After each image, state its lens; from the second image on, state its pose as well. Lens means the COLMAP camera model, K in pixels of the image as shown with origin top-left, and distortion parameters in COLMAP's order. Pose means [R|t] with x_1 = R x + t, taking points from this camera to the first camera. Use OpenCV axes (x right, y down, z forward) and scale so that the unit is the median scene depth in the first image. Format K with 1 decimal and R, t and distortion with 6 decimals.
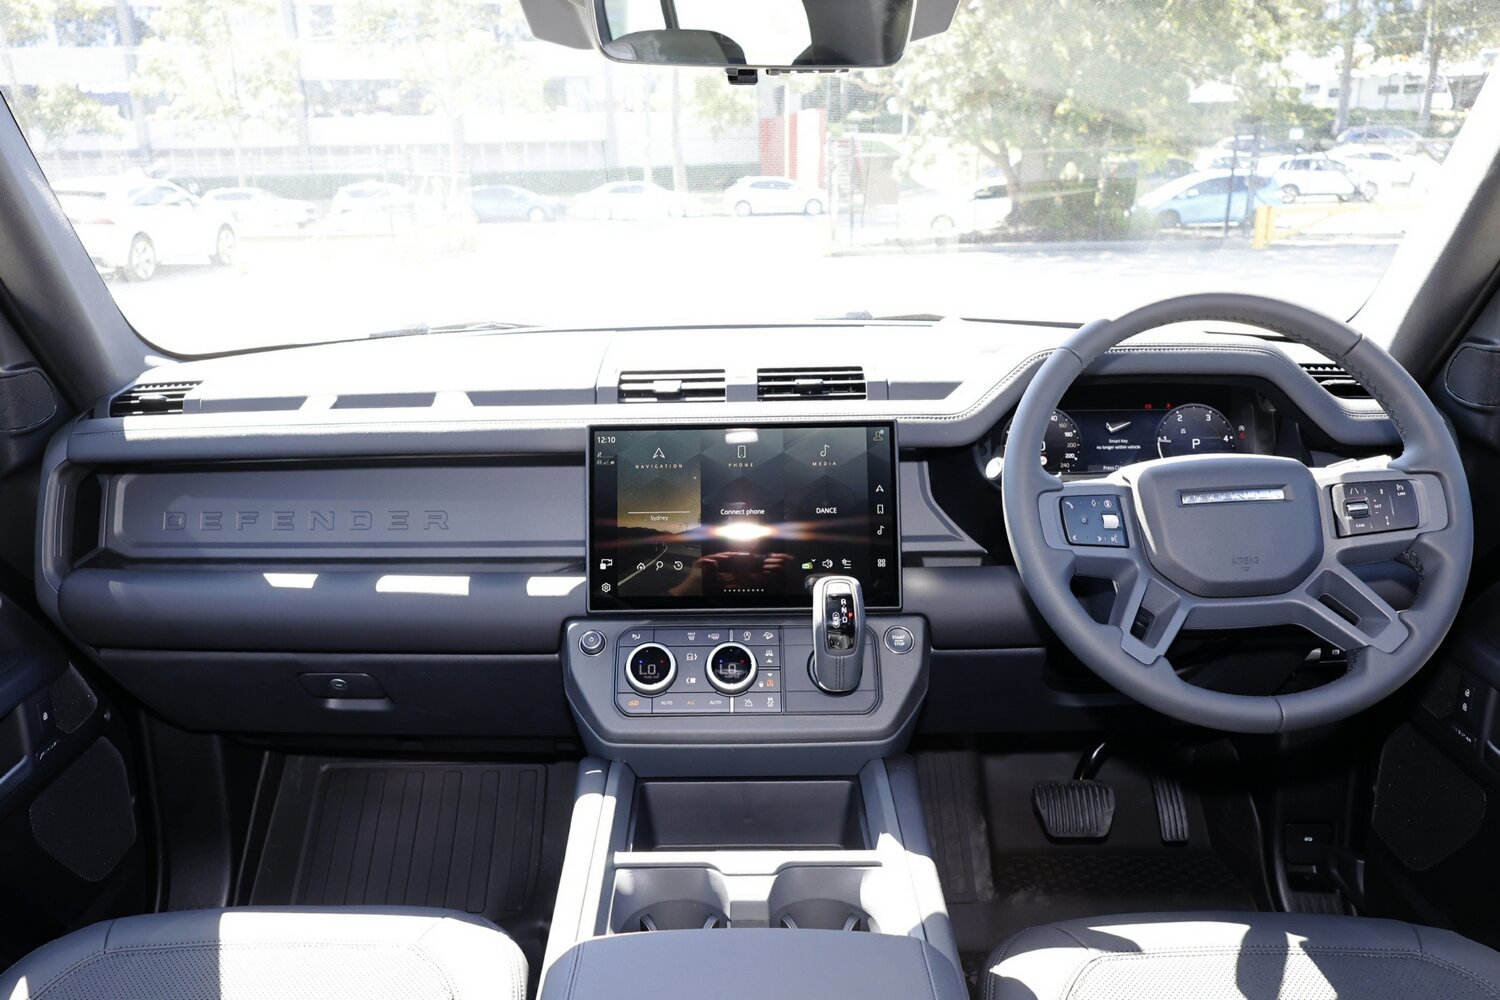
lens RADIAL K [[1044.5, 0, 750.0], [0, 1044.5, 500.0], [0, 0, 1]] dist [0.004463, 0.002138]
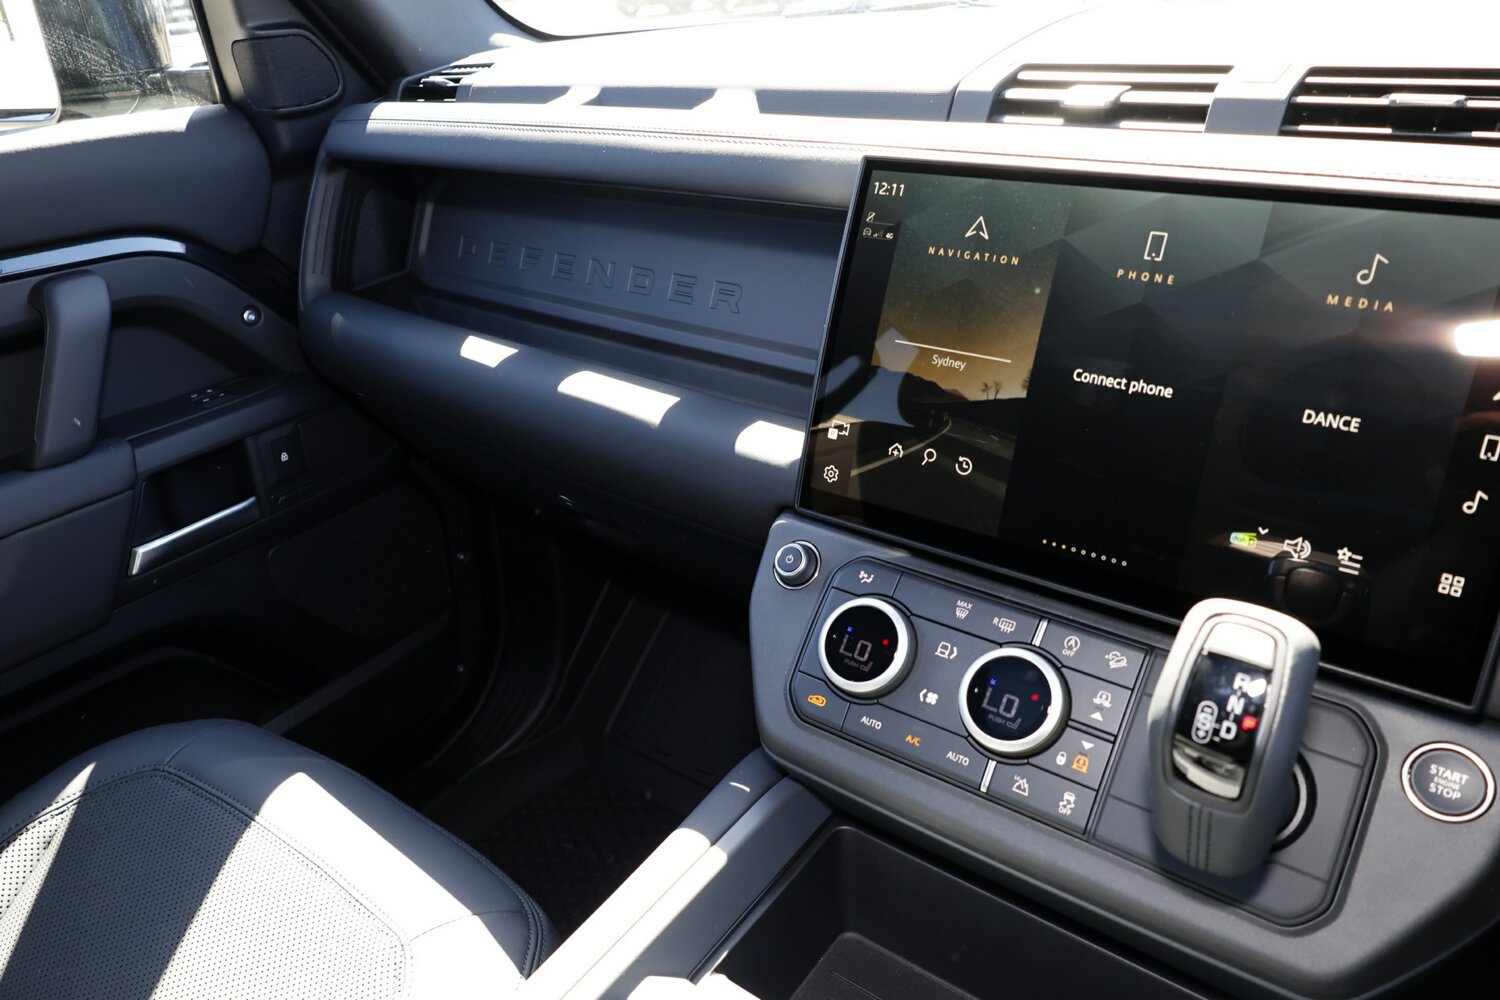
lens RADIAL K [[1058.9, 0, 751.0], [0, 1058.9, 480.1], [0, 0, 1]] dist [-0.002297, -0.002167]
pose [[0.793094, 0.247548, -0.556527, 0.140758], [-0.133686, 0.962154, 0.237463, -0.038199], [0.594247, -0.113931, 0.796172, 0.591795]]
